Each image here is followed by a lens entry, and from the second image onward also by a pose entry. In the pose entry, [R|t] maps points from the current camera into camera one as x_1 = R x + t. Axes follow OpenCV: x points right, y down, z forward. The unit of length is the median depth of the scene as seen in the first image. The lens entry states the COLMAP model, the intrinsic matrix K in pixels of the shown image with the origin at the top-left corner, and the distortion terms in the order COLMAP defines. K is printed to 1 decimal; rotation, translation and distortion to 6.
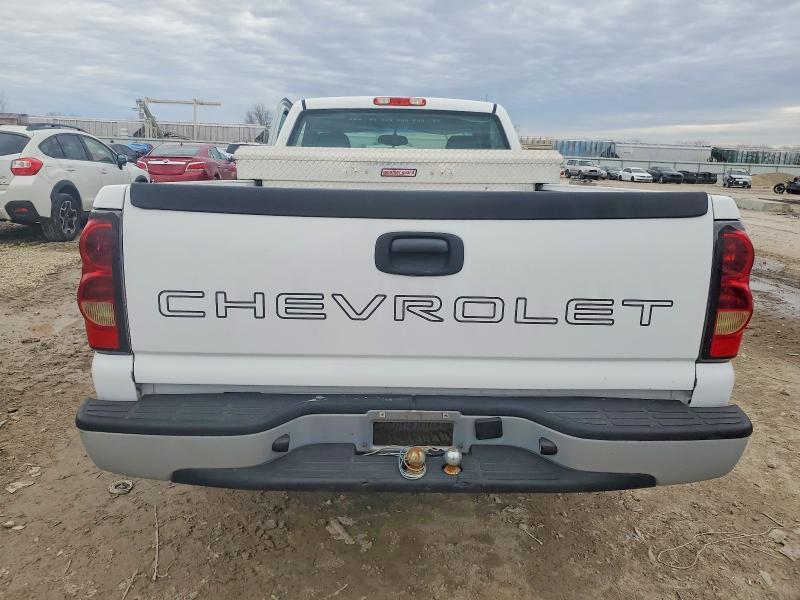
lens RADIAL K [[608.2, 0, 399.5], [0, 608.2, 300.8], [0, 0, 1]] dist [0.030376, -0.004102]
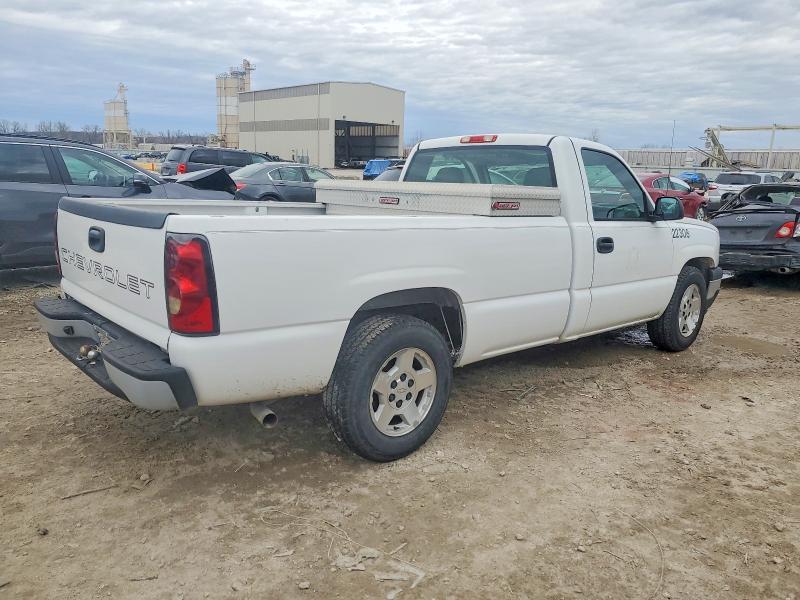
lens RADIAL K [[608.2, 0, 398.6], [0, 608.2, 298.8], [0, 0, 1]] dist [0.030376, -0.004102]
pose [[0.655436, 0.142276, -0.741728, 0.780578], [-0.178495, 0.983455, 0.030914, -0.046711], [0.733855, 0.112133, 0.669988, 0.174569]]
